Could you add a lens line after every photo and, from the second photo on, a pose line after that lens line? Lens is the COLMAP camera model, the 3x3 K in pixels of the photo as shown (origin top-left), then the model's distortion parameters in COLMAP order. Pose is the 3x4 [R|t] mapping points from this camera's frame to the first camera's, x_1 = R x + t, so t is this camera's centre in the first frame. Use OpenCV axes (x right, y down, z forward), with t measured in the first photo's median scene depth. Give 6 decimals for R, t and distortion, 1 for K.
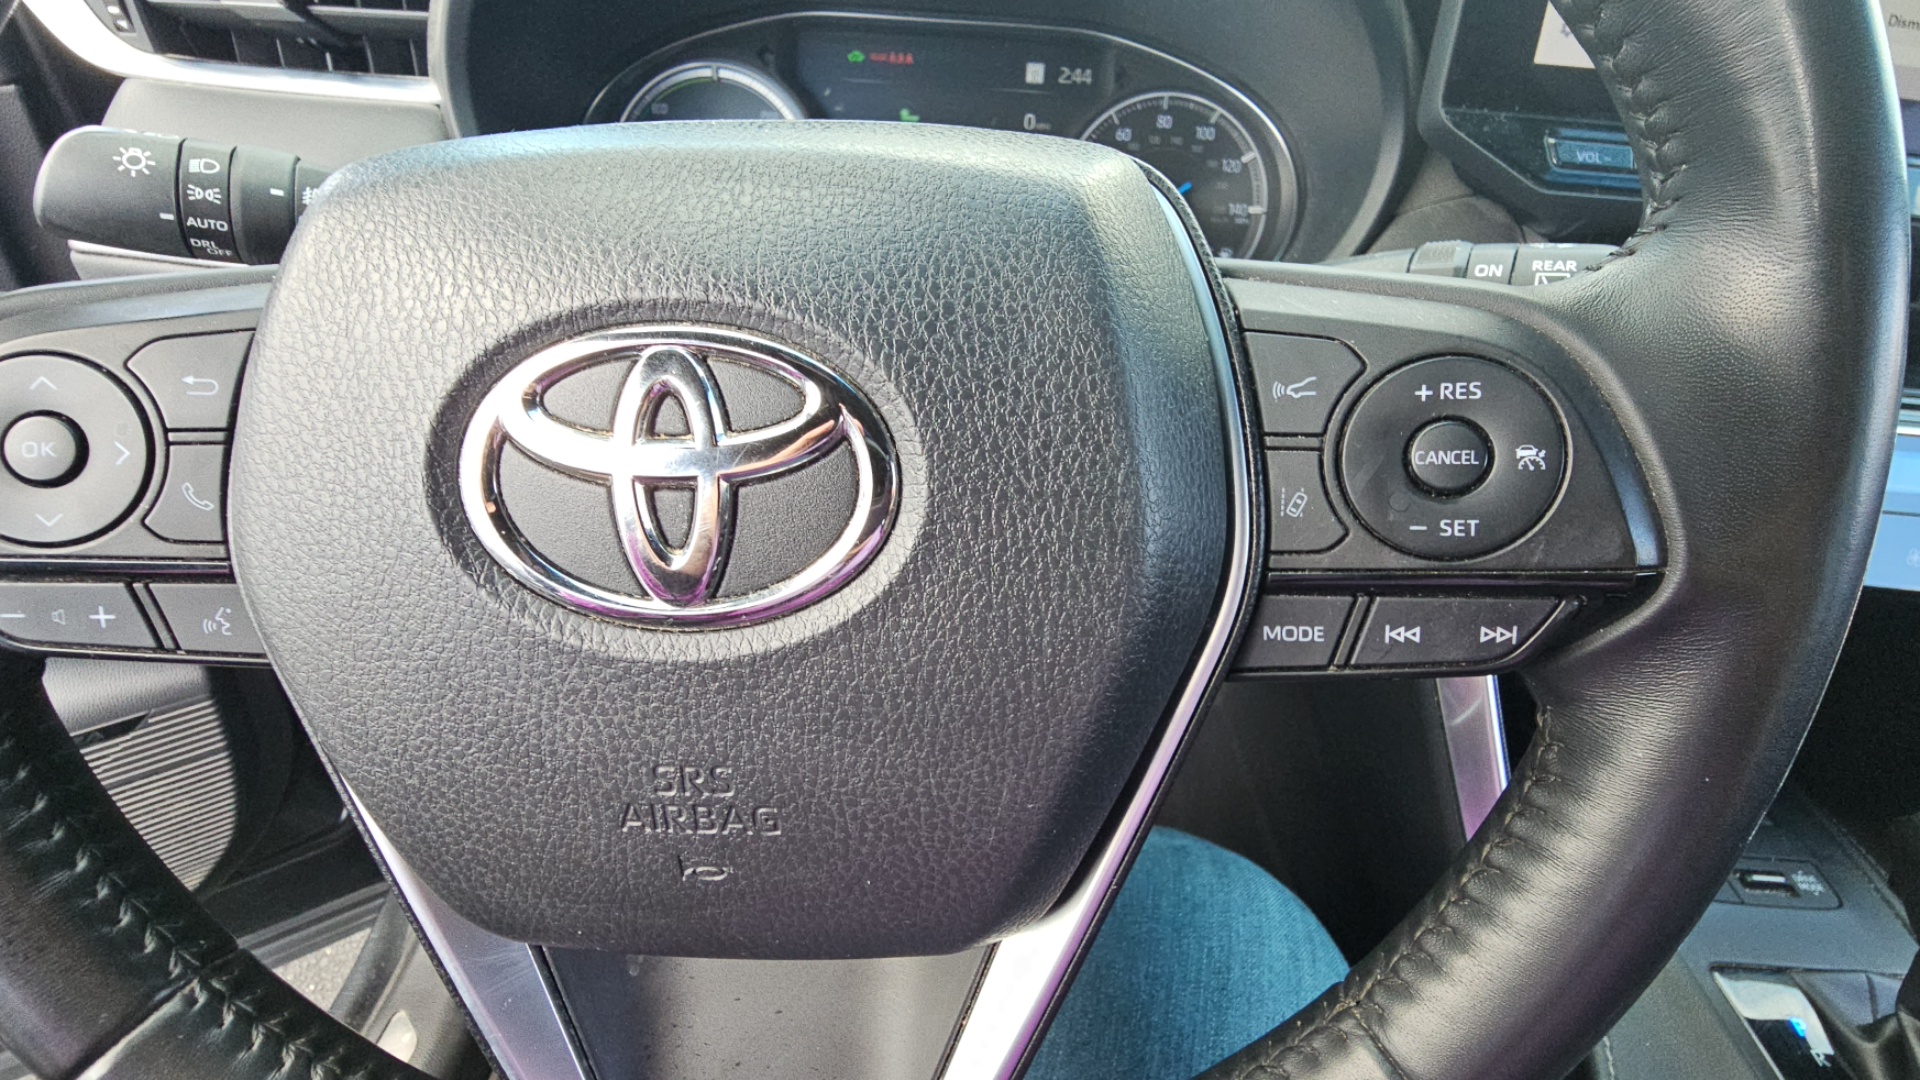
lens RADIAL K [[866.0, 0, 977.6], [0, 866.0, 545.8], [0, 0, 1]] dist [0.011235, -0.007833]
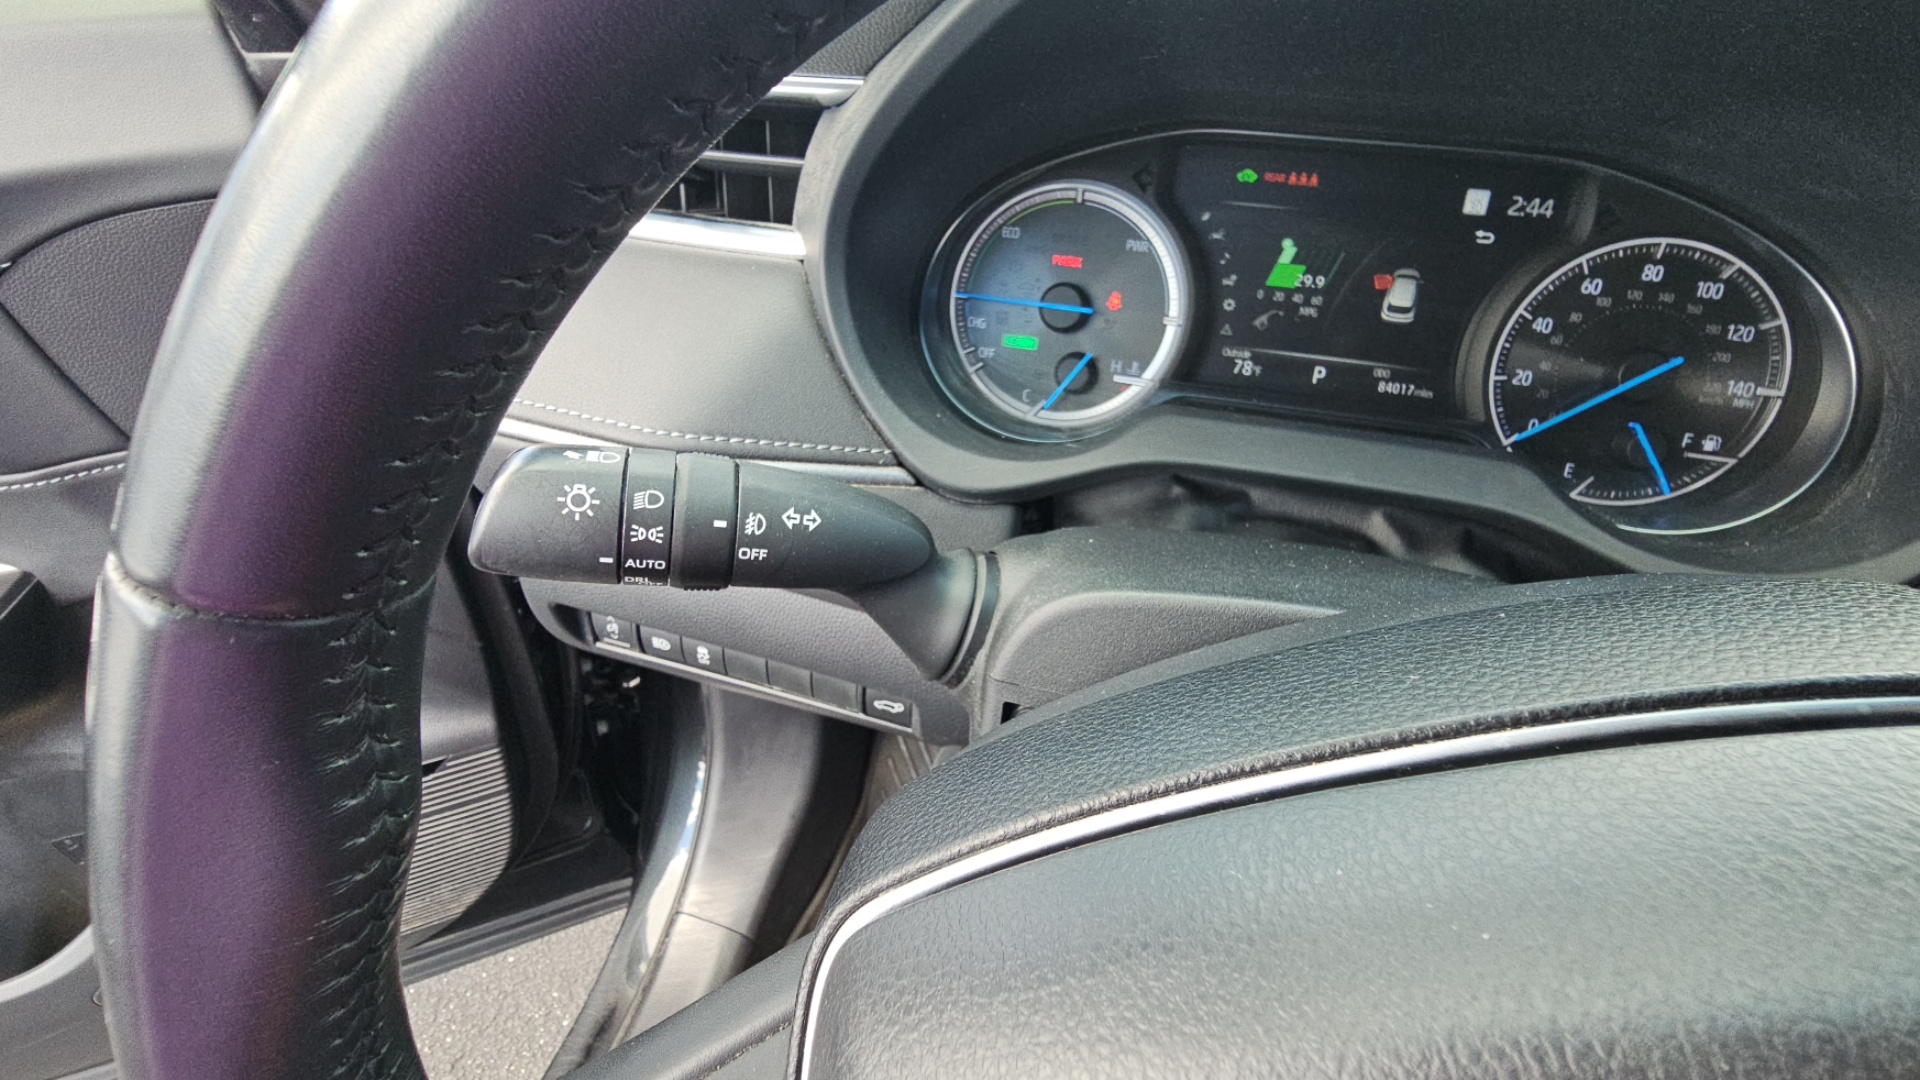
lens RADIAL K [[866.0, 0, 976.7], [0, 866.0, 546.2], [0, 0, 1]] dist [0.011235, -0.007833]
pose [[0.980147, 0.095427, -0.173798, -0.441917], [-0.086698, 0.994593, 0.057164, -0.479718], [0.178313, -0.040961, 0.983121, 0.239295]]
